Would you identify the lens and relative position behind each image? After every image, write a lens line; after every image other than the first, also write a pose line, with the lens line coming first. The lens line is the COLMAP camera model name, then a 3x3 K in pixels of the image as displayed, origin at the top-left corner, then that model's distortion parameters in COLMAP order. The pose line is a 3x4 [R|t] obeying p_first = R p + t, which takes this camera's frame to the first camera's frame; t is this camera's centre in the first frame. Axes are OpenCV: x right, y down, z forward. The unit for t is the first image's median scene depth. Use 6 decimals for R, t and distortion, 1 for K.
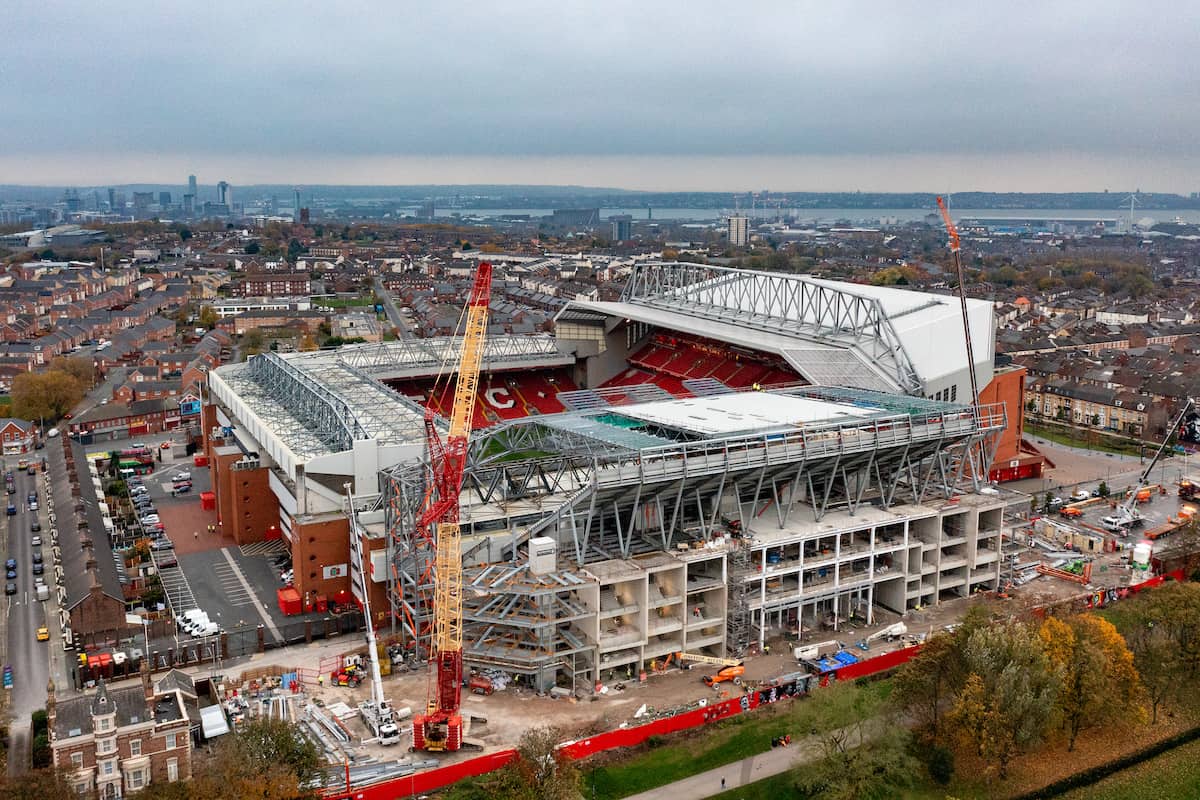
lens RADIAL K [[1084.2, 0, 593.0], [0, 1084.2, 348.5], [0, 0, 1]] dist [-0.004384, -0.006859]
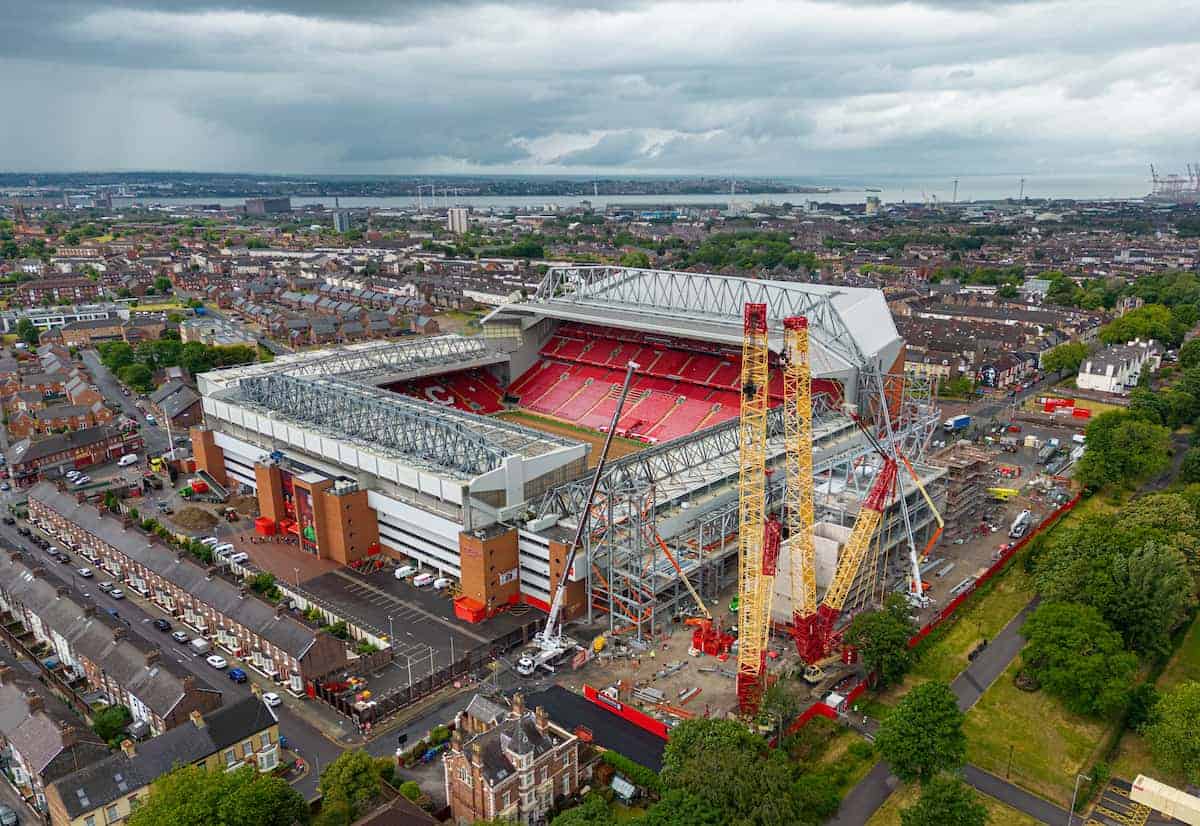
lens RADIAL K [[902.9, 0, 627.6], [0, 902.9, 461.5], [0, 0, 1]] dist [0.079405, -0.086361]
pose [[0.931642, -0.112048, 0.345672, -0.228639], [0.056867, 0.984509, 0.165857, -0.029812], [-0.358901, -0.134862, 0.923581, 0.064656]]
